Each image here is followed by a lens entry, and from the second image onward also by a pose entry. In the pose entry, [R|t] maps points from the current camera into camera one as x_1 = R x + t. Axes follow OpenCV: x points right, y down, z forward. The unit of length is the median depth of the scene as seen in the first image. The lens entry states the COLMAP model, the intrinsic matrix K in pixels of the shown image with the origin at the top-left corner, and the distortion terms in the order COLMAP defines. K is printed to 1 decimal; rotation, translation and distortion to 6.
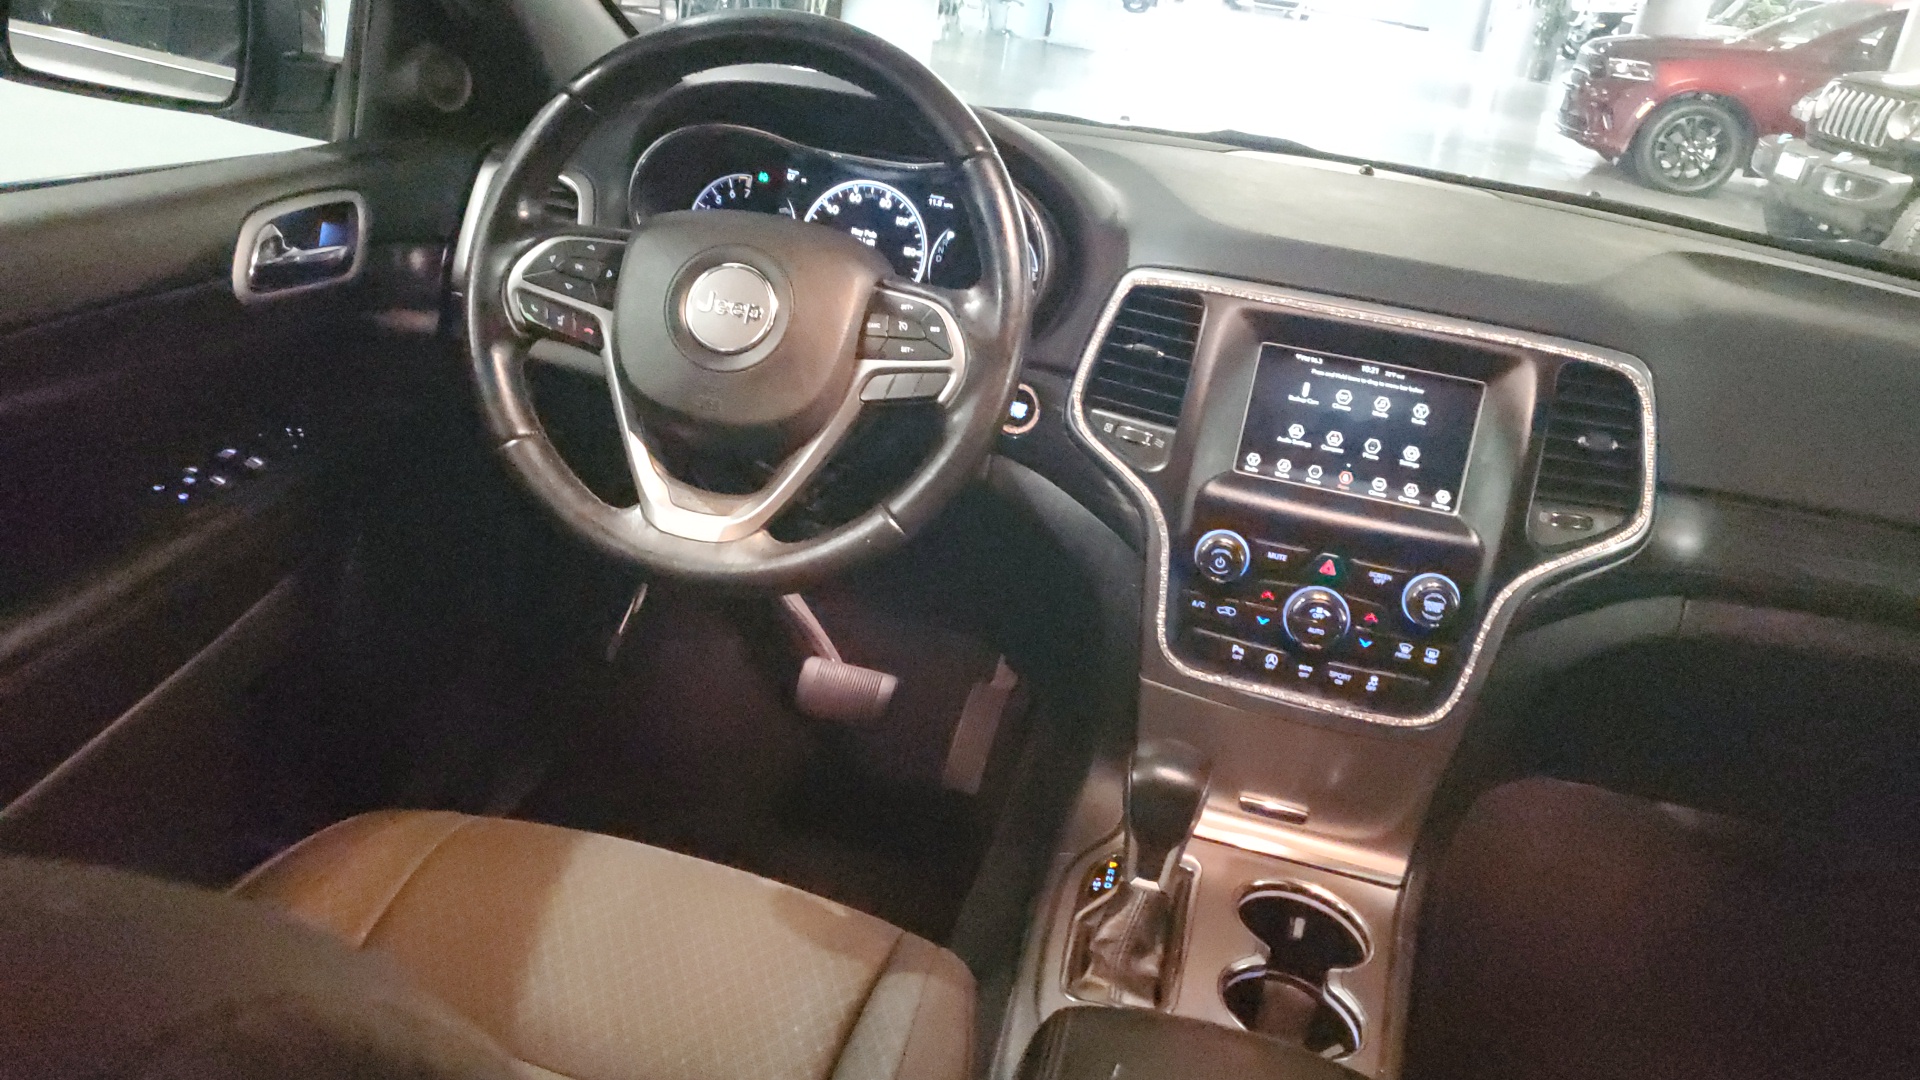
lens RADIAL K [[1528.9, 0, 942.5], [0, 1528.9, 535.7], [0, 0, 1]] dist [0.063402, -0.114465]
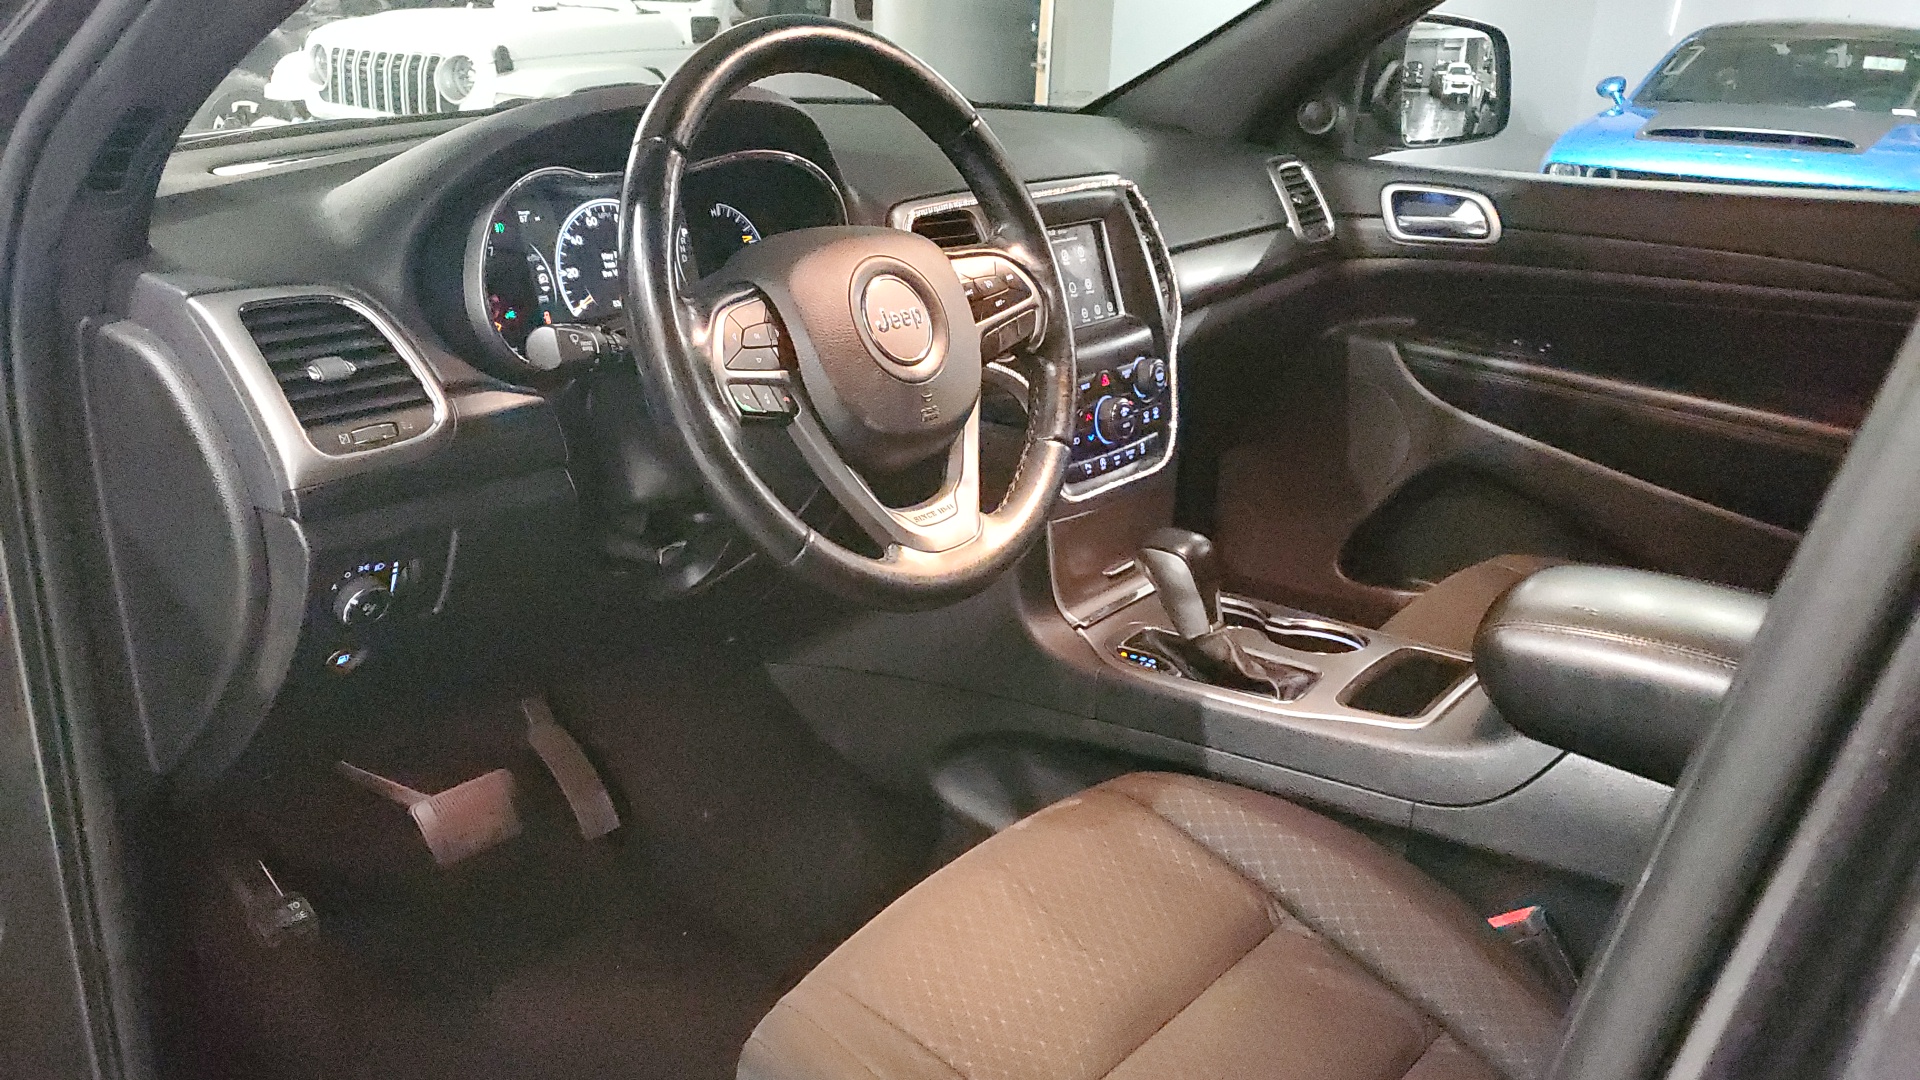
lens RADIAL K [[1528.9, 0, 968.8], [0, 1528.9, 526.1], [0, 0, 1]] dist [0.063402, -0.114465]
pose [[0.388339, -0.402280, 0.829074, -0.917796], [0.366868, 0.892804, 0.261361, -0.249543], [-0.845340, 0.202664, 0.494294, 0.466005]]
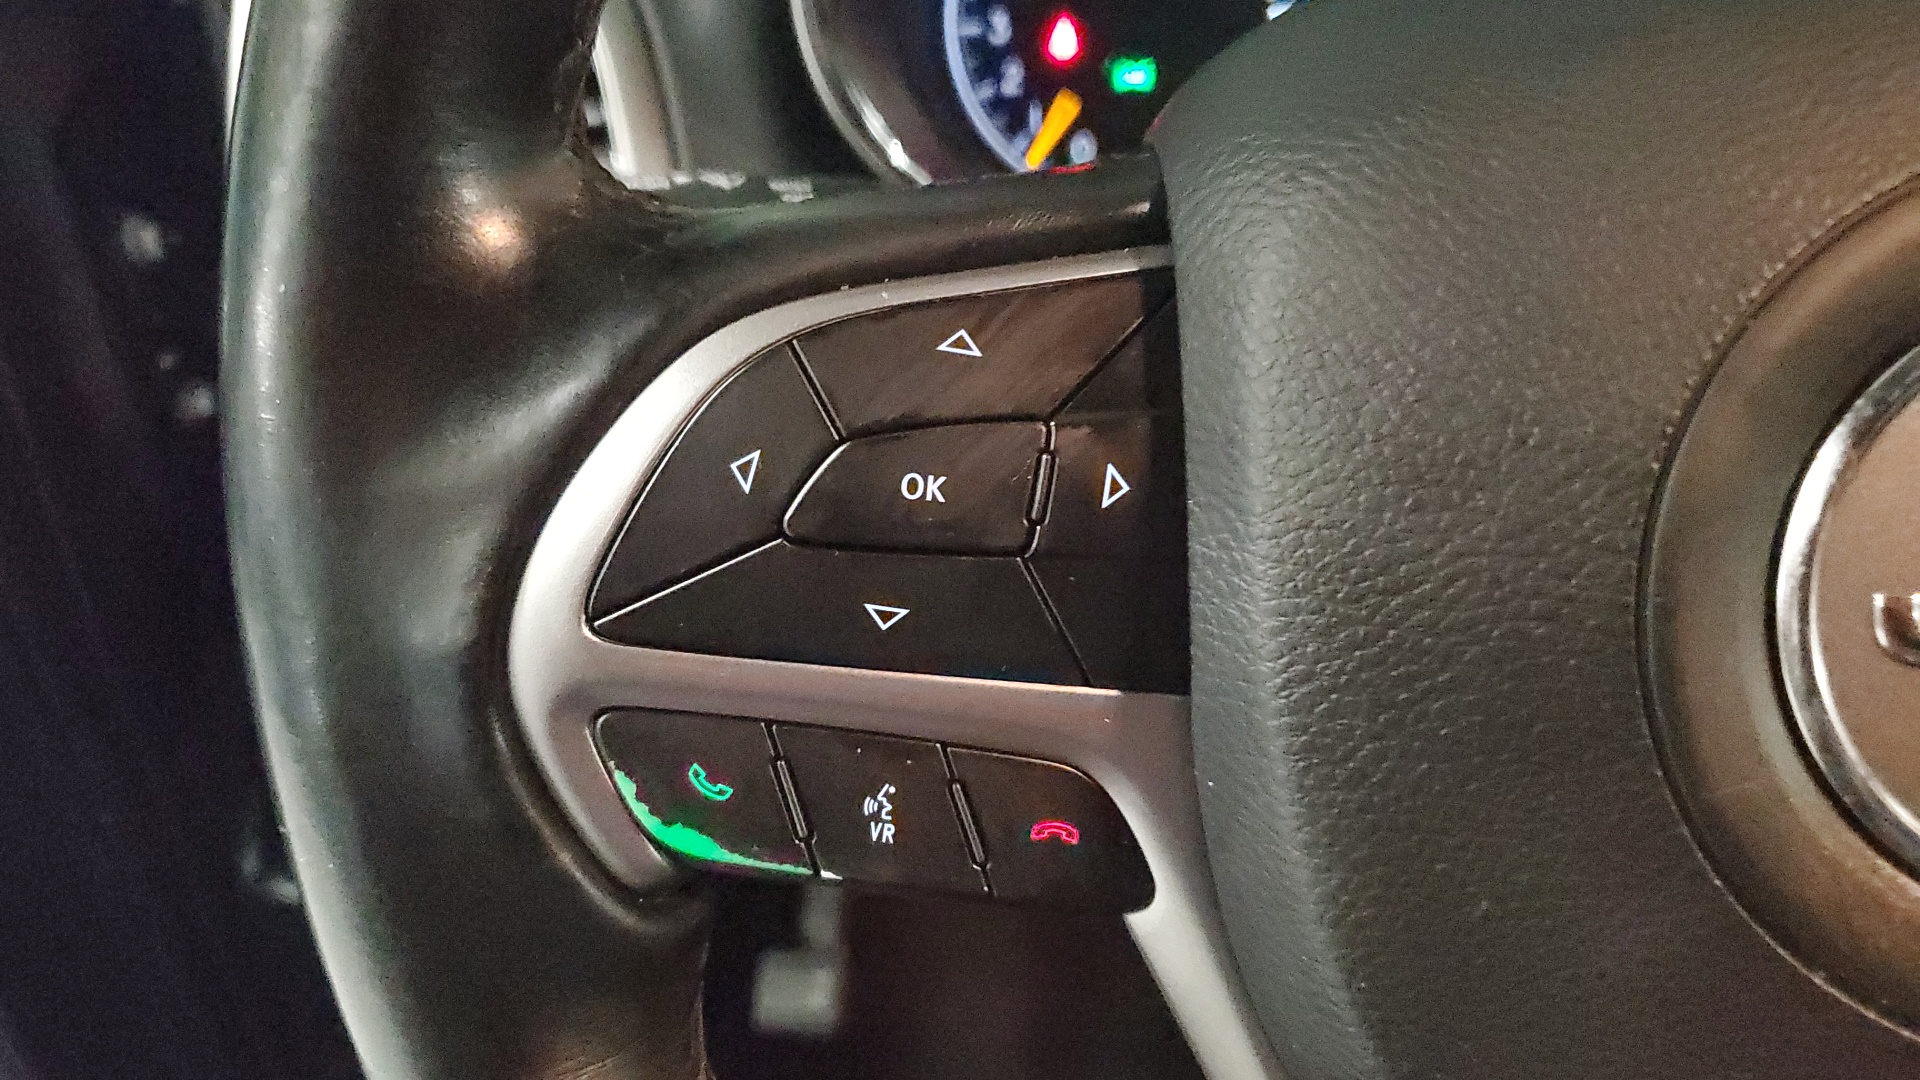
lens RADIAL K [[1528.9, 0, 957.6], [0, 1528.9, 559.5], [0, 0, 1]] dist [0.063402, -0.114465]
pose [[0.973268, -0.229668, 0.001218, -0.223509], [0.225764, 0.957669, 0.178608, -0.185689], [-0.042187, -0.173559, 0.983920, 0.802431]]
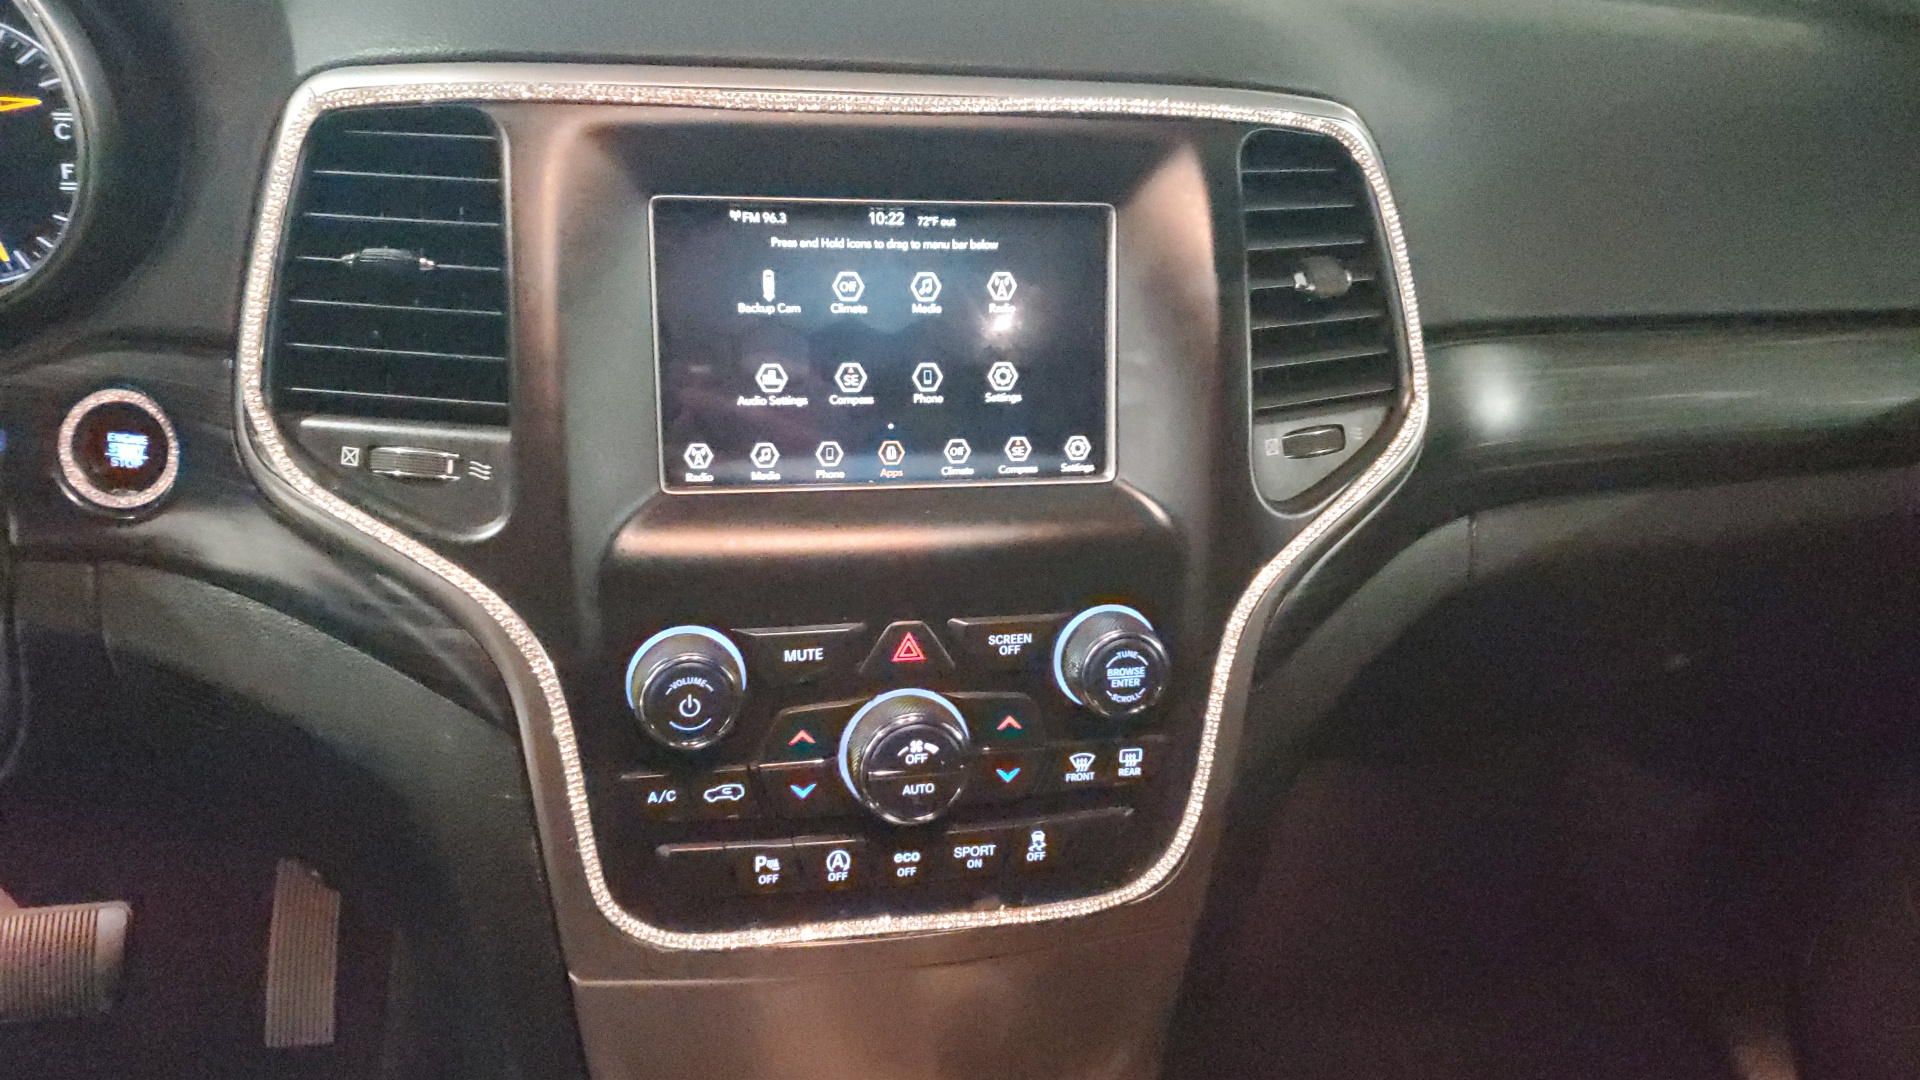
lens RADIAL K [[1528.9, 0, 960.9], [0, 1528.9, 563.6], [0, 0, 1]] dist [0.063402, -0.114465]
pose [[0.887053, -0.259363, 0.381927, 0.090223], [0.217496, 0.964493, 0.149829, -0.071041], [-0.407226, -0.049838, 0.911966, 0.552574]]
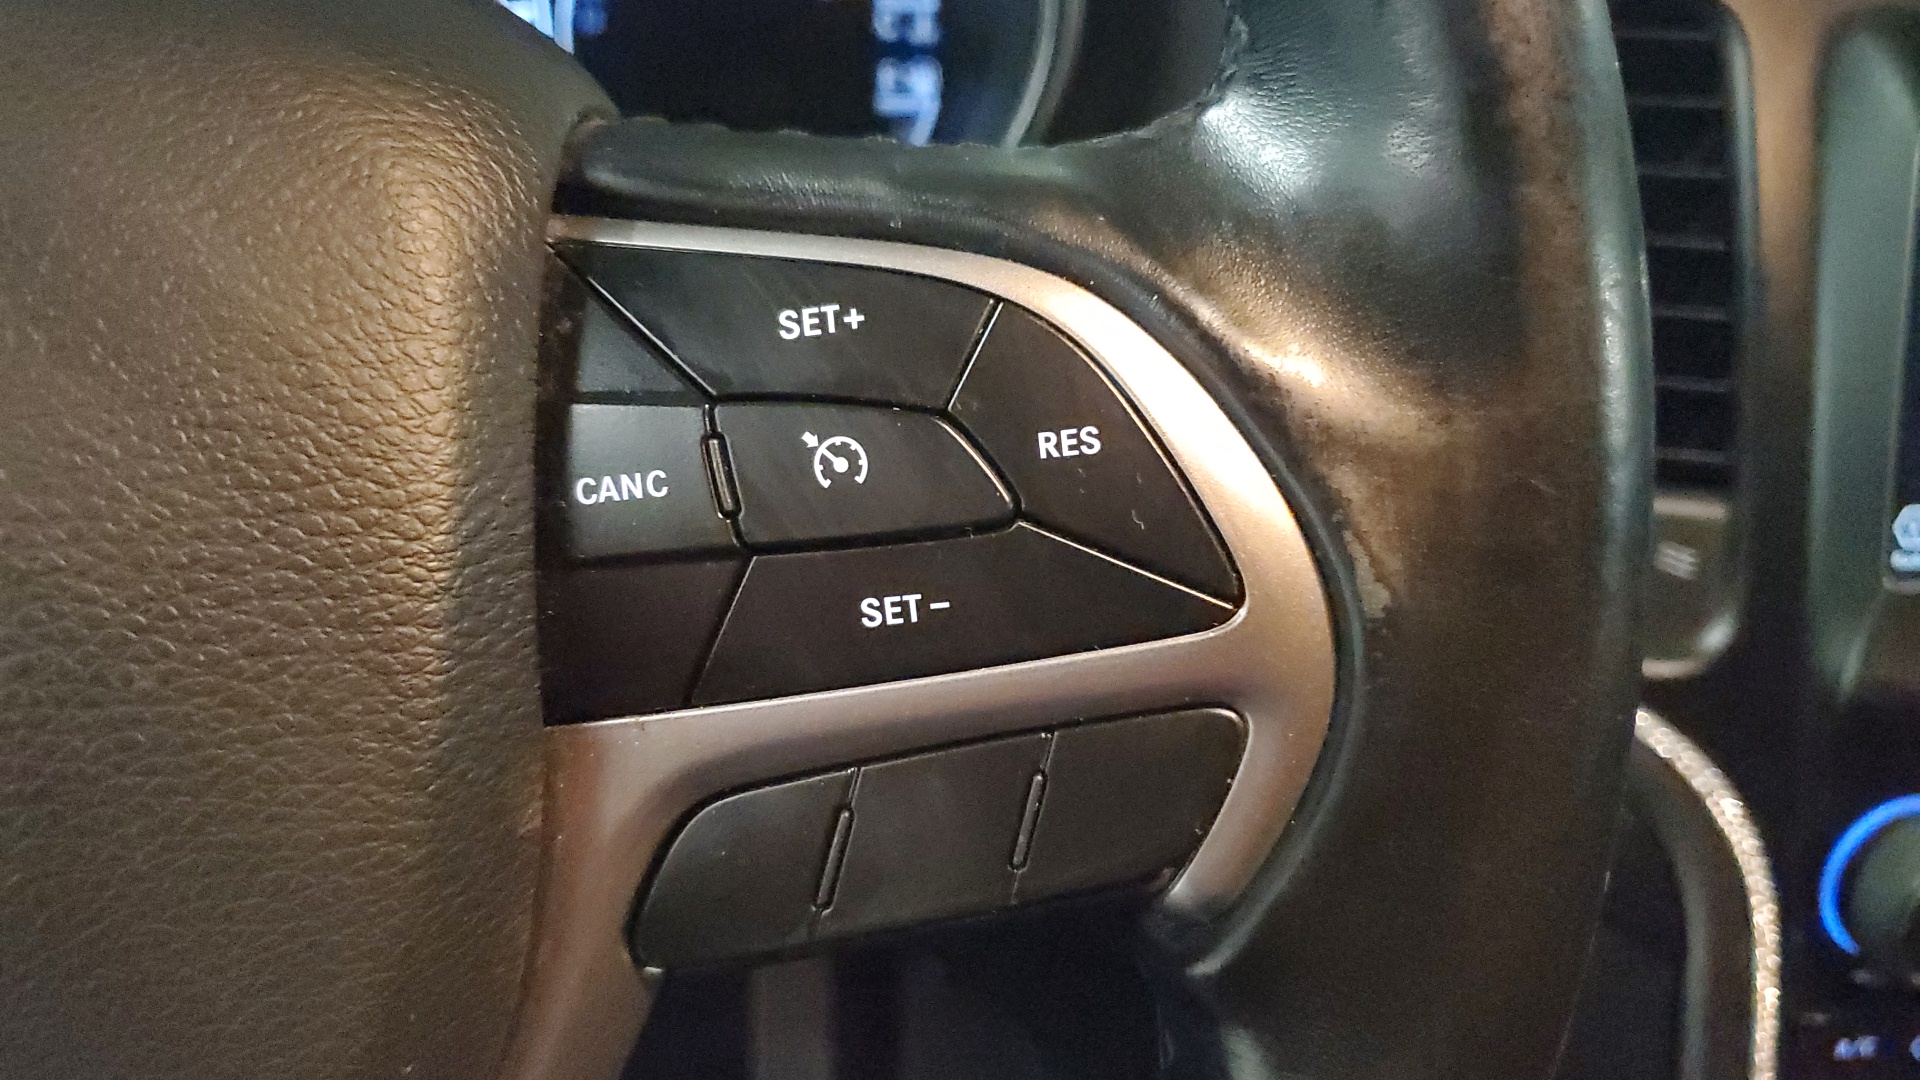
lens RADIAL K [[1528.9, 0, 970.1], [0, 1528.9, 552.2], [0, 0, 1]] dist [0.063402, -0.114465]
pose [[0.926517, -0.253456, 0.278074, -0.051957], [0.208126, 0.960942, 0.182412, -0.139252], [-0.313447, -0.111133, 0.943080, 0.781975]]
